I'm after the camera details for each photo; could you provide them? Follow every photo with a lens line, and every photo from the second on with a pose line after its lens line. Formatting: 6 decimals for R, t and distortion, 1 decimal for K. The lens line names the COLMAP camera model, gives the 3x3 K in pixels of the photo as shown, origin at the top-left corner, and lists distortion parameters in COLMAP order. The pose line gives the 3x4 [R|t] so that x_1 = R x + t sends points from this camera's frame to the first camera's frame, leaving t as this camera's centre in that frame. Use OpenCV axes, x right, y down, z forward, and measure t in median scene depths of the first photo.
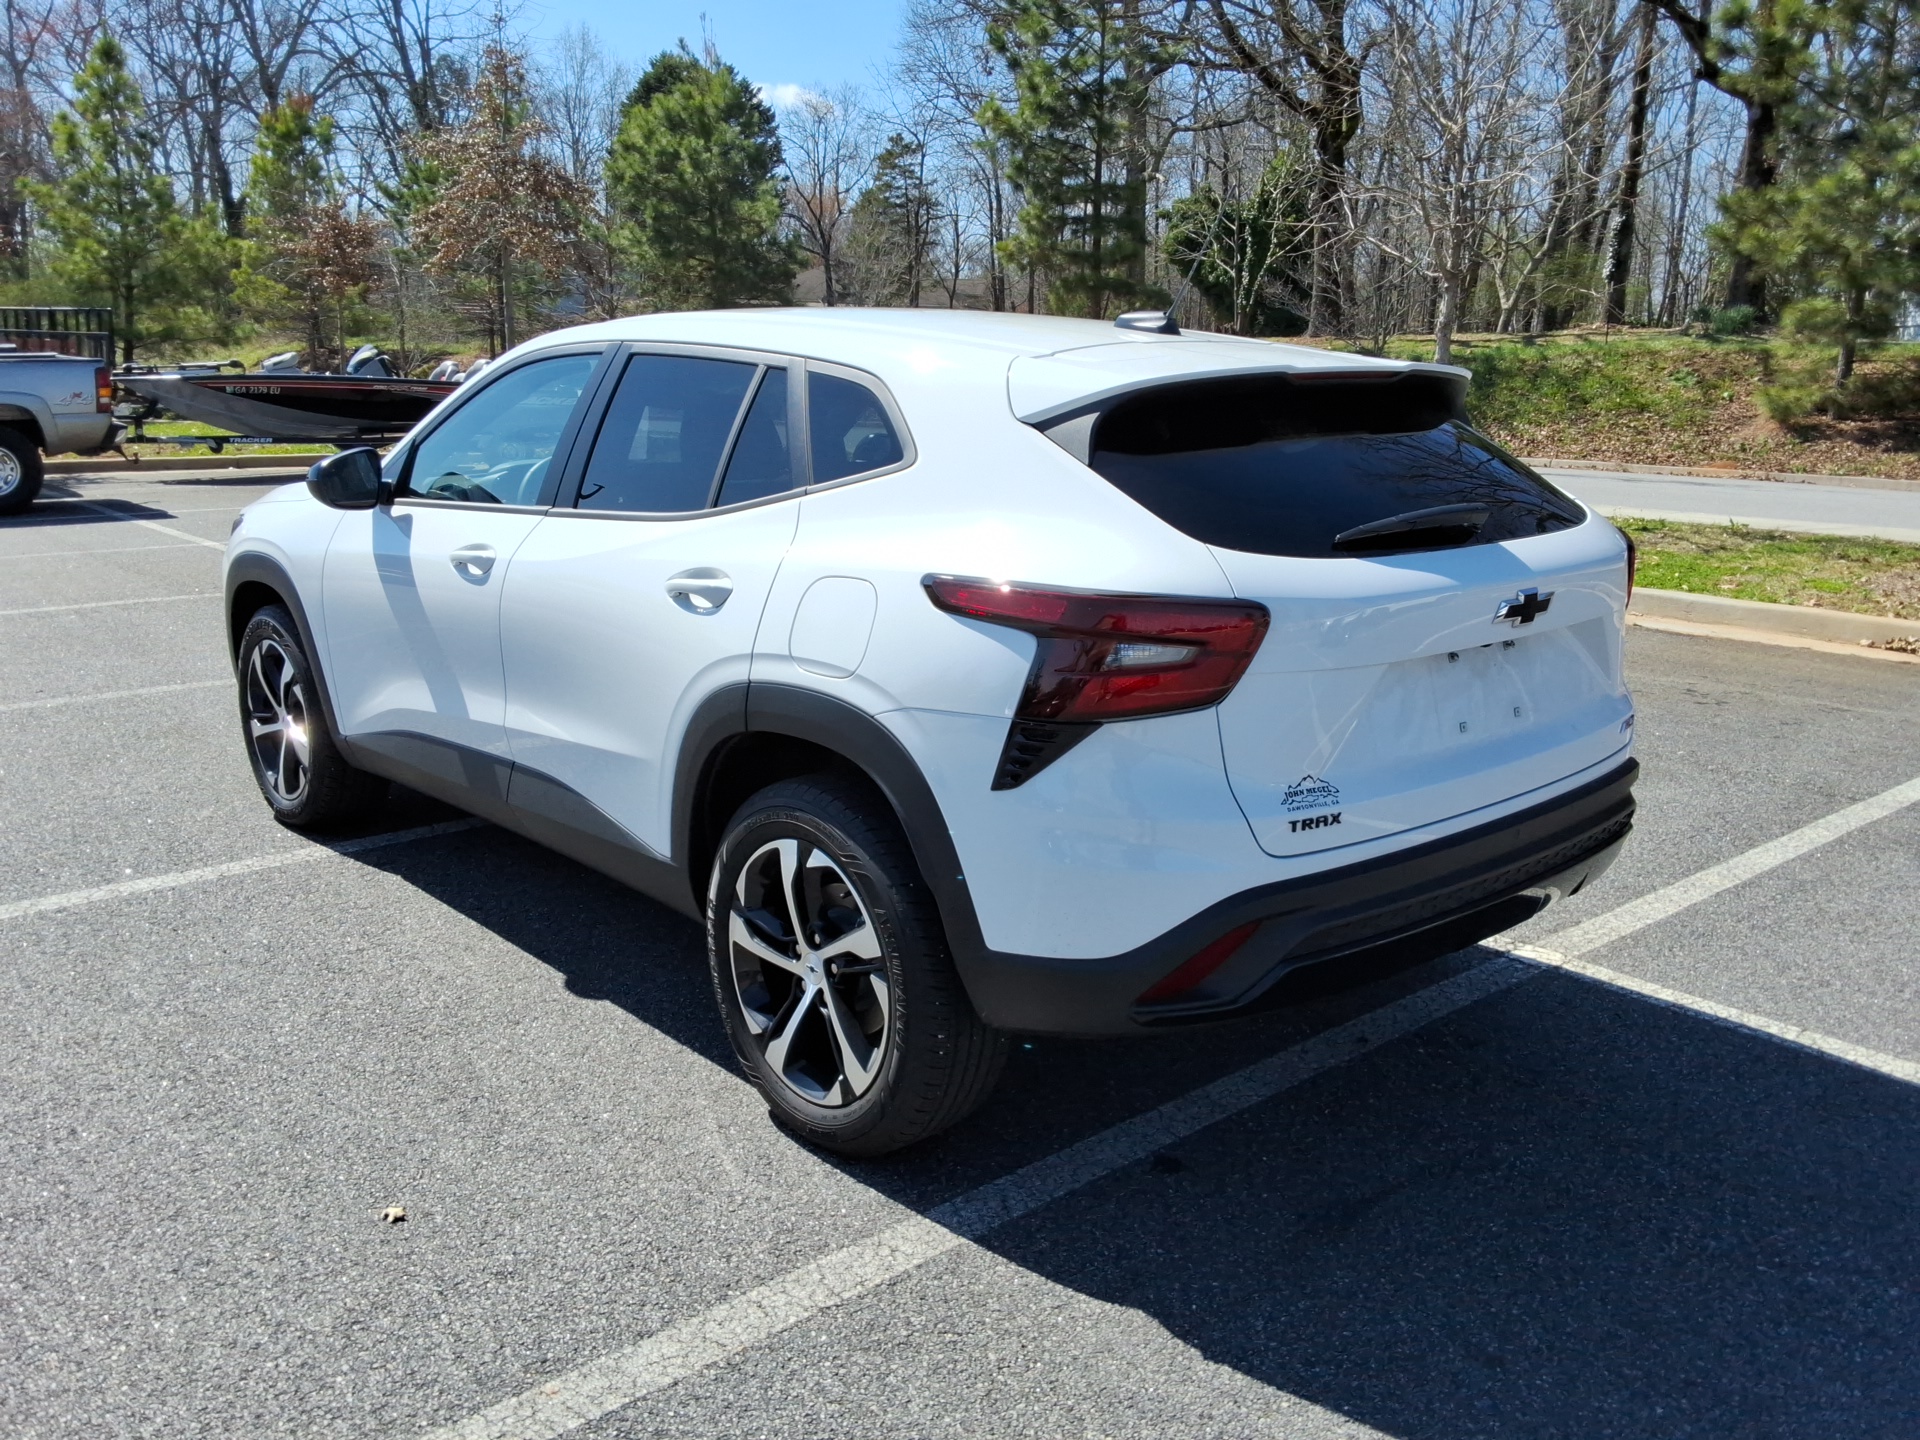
lens RADIAL K [[1594.9, 0, 977.9], [0, 1594.9, 720.2], [0, 0, 1]] dist [0.102681, -0.174310]
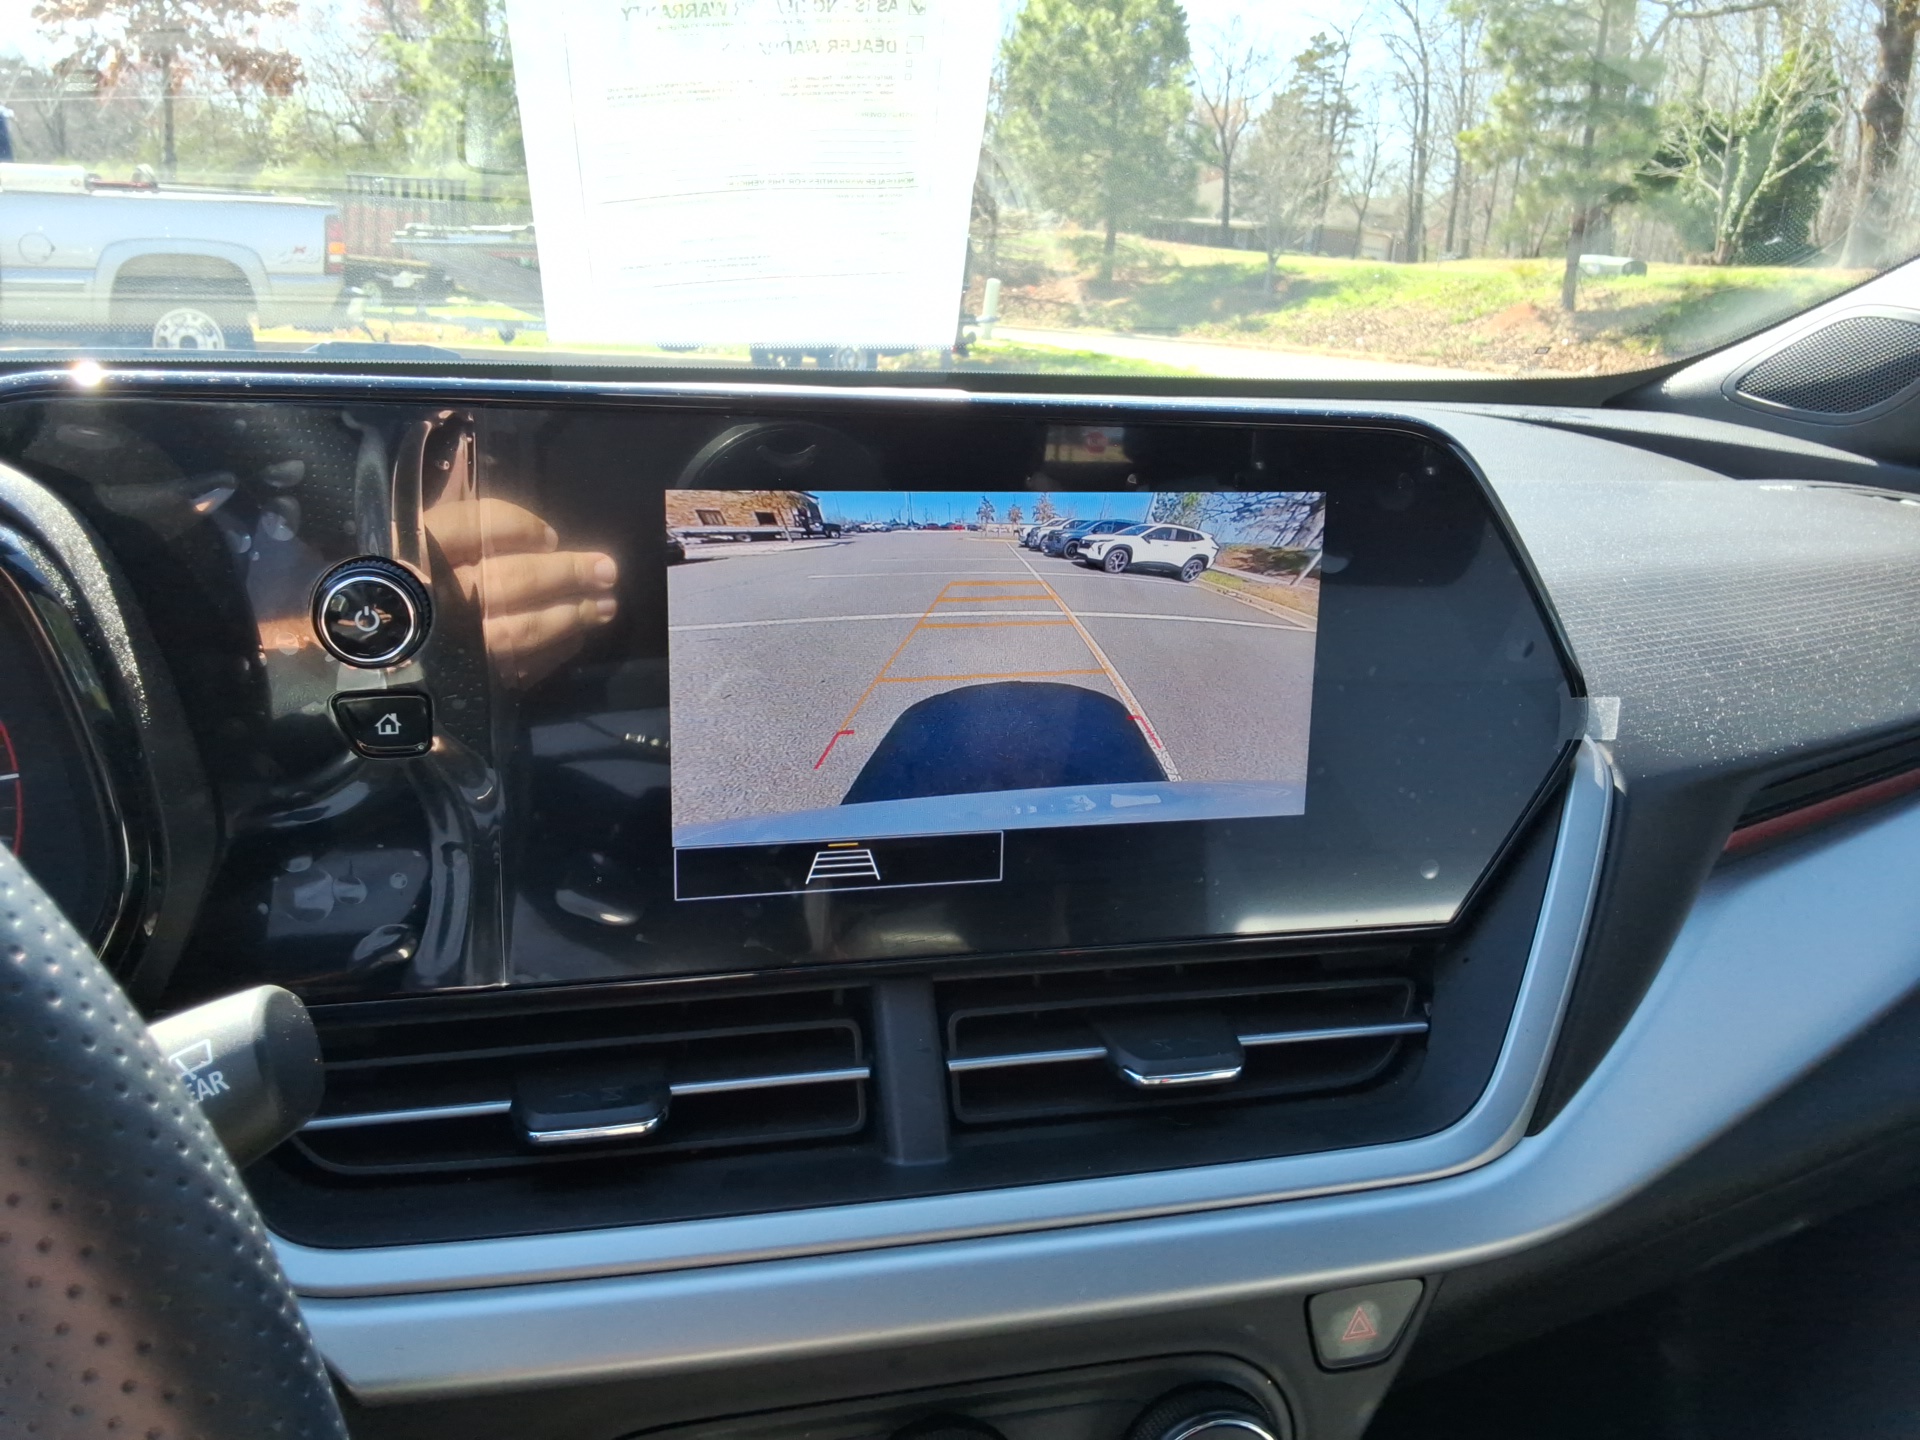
lens RADIAL K [[1466.0, 0, 963.3], [0, 1466.0, 742.9], [0, 0, 1]] dist [0.072520, -0.116913]
pose [[0.970781, 0.109273, -0.213642, -0.034243], [-0.093038, 0.992057, 0.084654, -0.026522], [0.221196, -0.062304, 0.973237, 0.171668]]
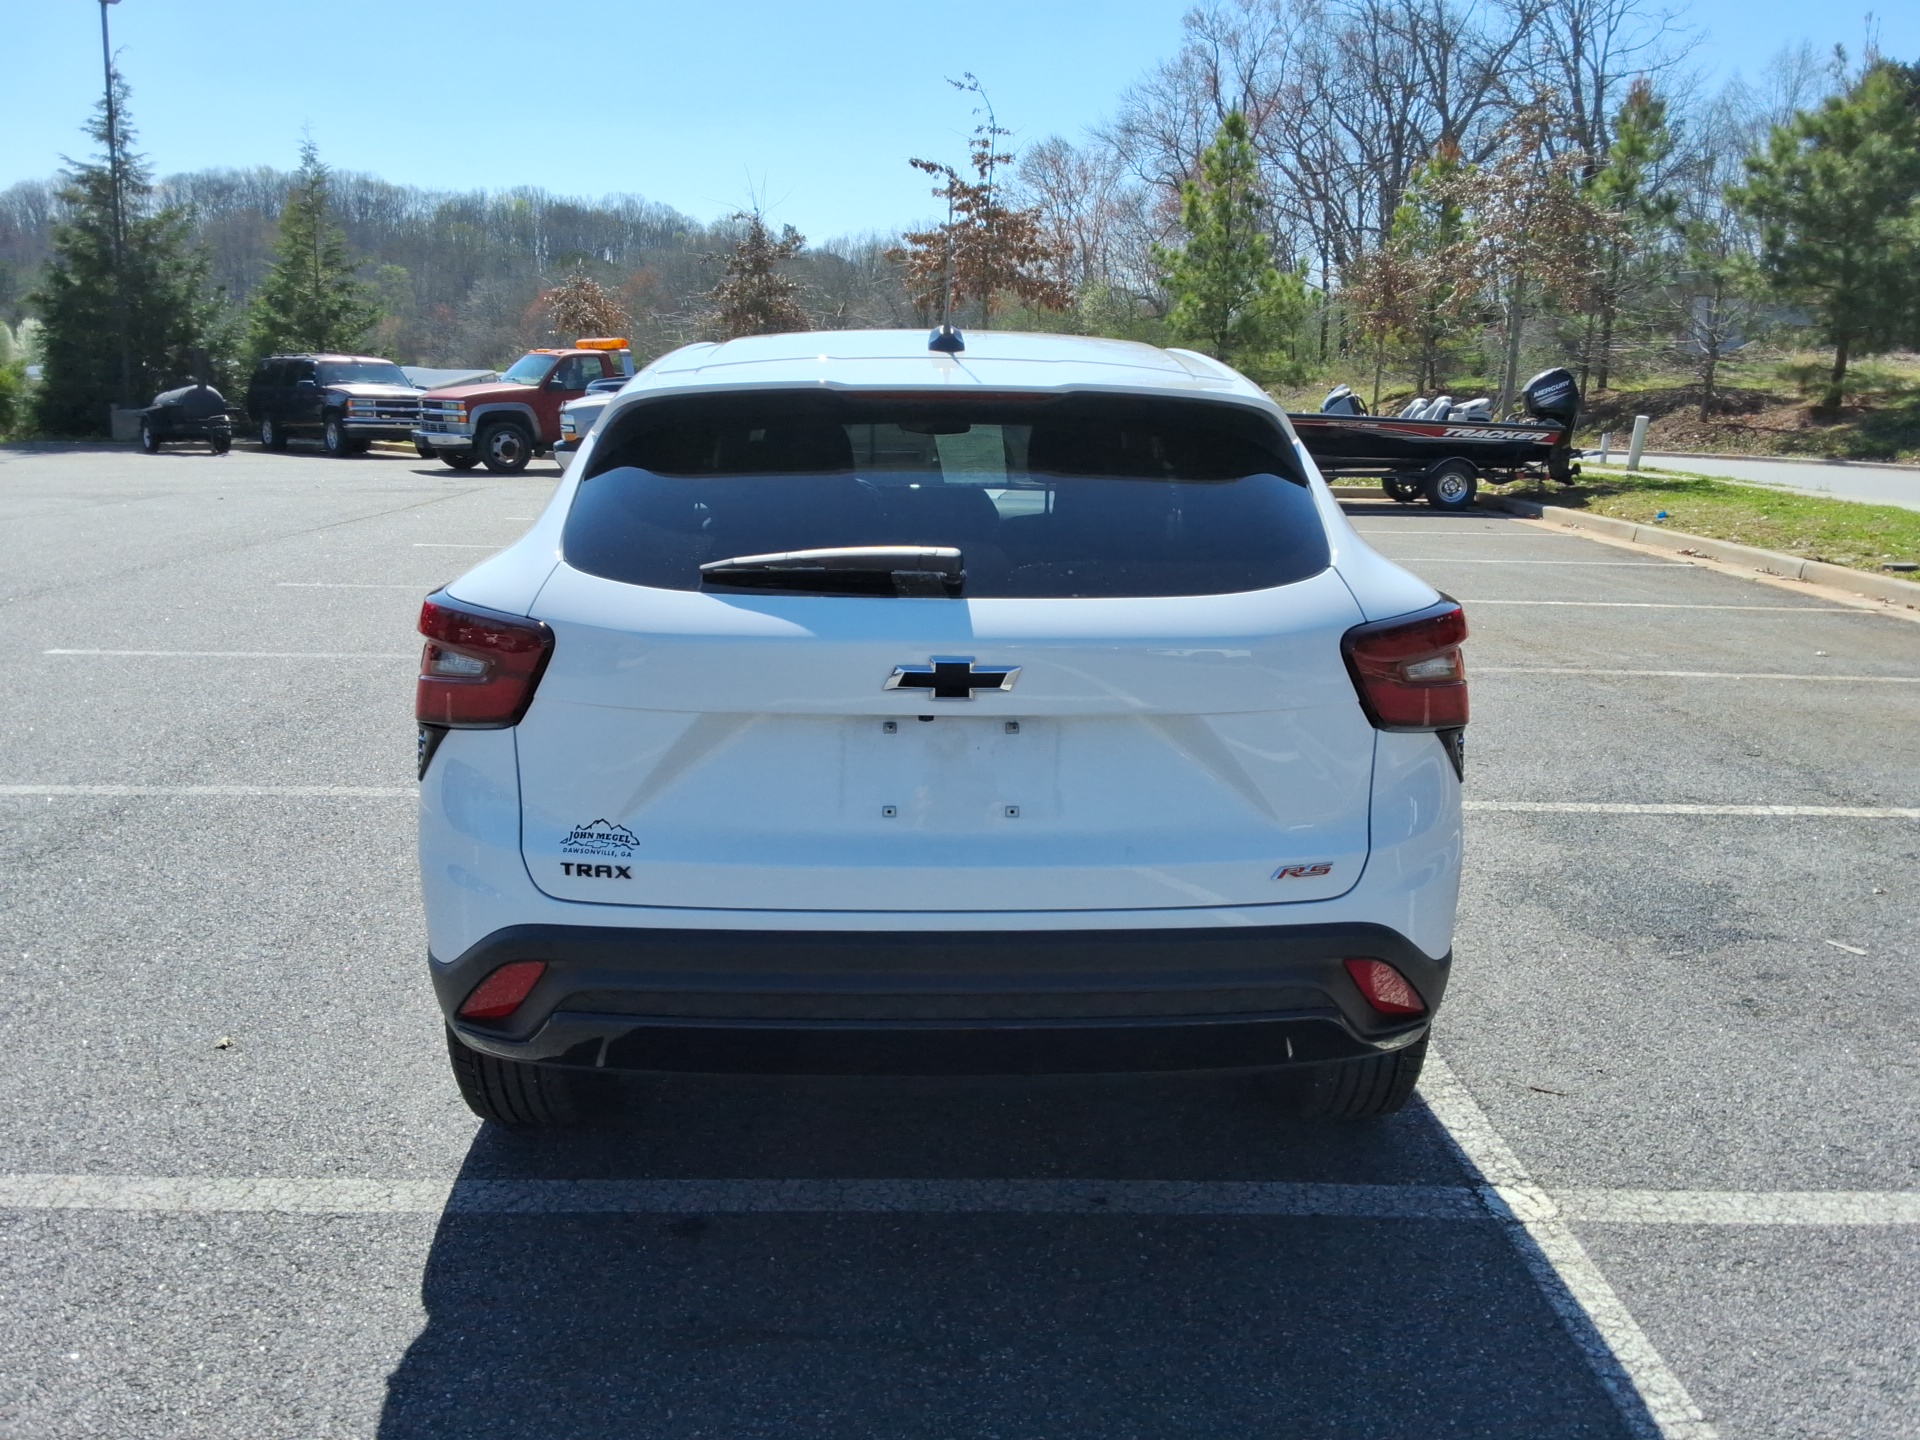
lens RADIAL K [[1594.9, 0, 977.9], [0, 1594.9, 720.2], [0, 0, 1]] dist [0.102681, -0.174310]
pose [[0.744365, 0.136464, -0.653681, 0.098103], [-0.152553, 0.987761, 0.032491, -0.008636], [0.650114, 0.075536, 0.756073, 0.044714]]
